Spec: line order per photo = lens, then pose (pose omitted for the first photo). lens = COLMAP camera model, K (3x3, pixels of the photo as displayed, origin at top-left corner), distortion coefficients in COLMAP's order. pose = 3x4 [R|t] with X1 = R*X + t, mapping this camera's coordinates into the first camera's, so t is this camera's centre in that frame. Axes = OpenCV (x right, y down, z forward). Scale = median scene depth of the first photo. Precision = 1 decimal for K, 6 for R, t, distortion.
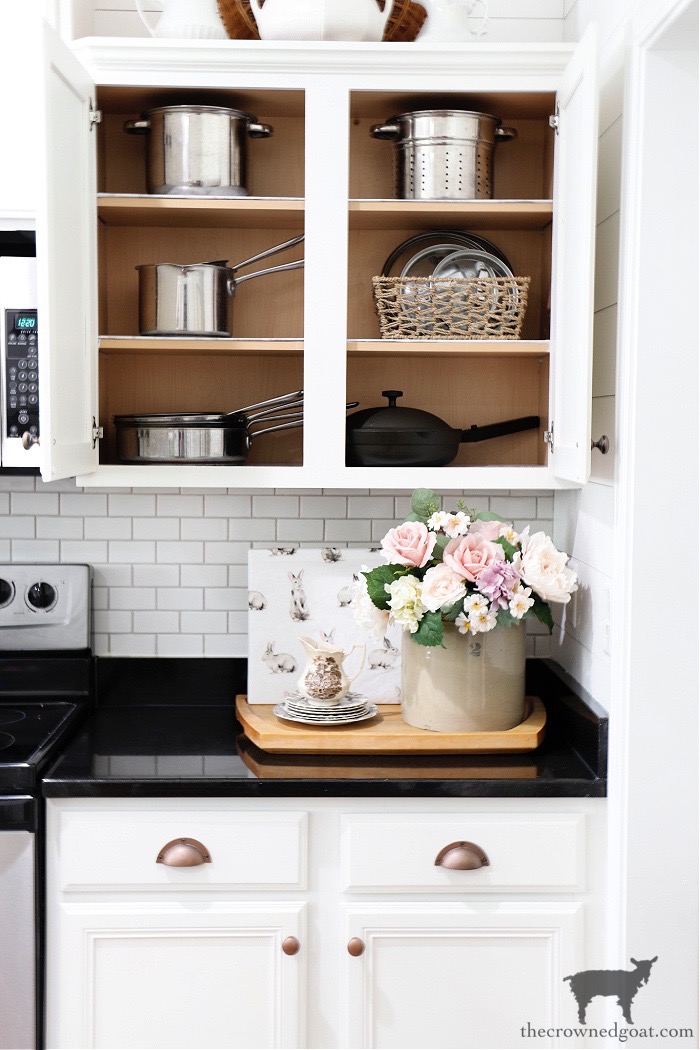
lens RADIAL K [[1513.6, 0, 349.2], [0, 1513.6, 525.1], [0, 0, 1]] dist [0.025112, 0.000000]
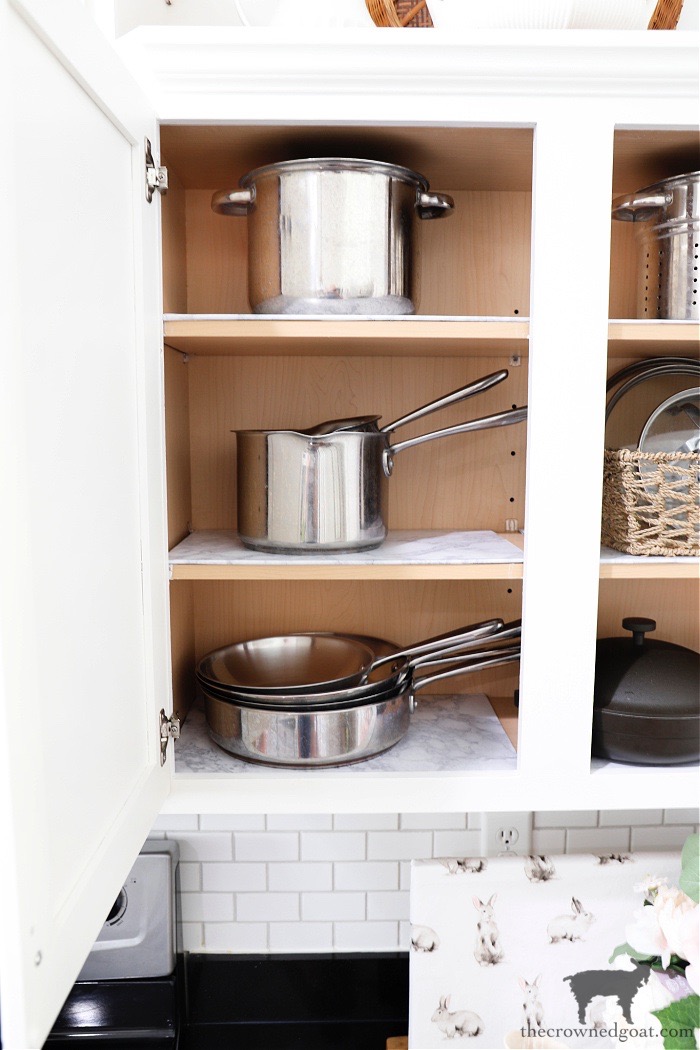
lens RADIAL K [[905.2, 0, 357.3], [0, 905.2, 521.4], [0, 0, 1]] dist [-0.067042, -0.001181]
pose [[0.999931, -0.005246, -0.010520, -0.087029], [0.005606, 0.999389, 0.034504, -0.146610], [0.010333, -0.034561, 0.999349, 0.637742]]
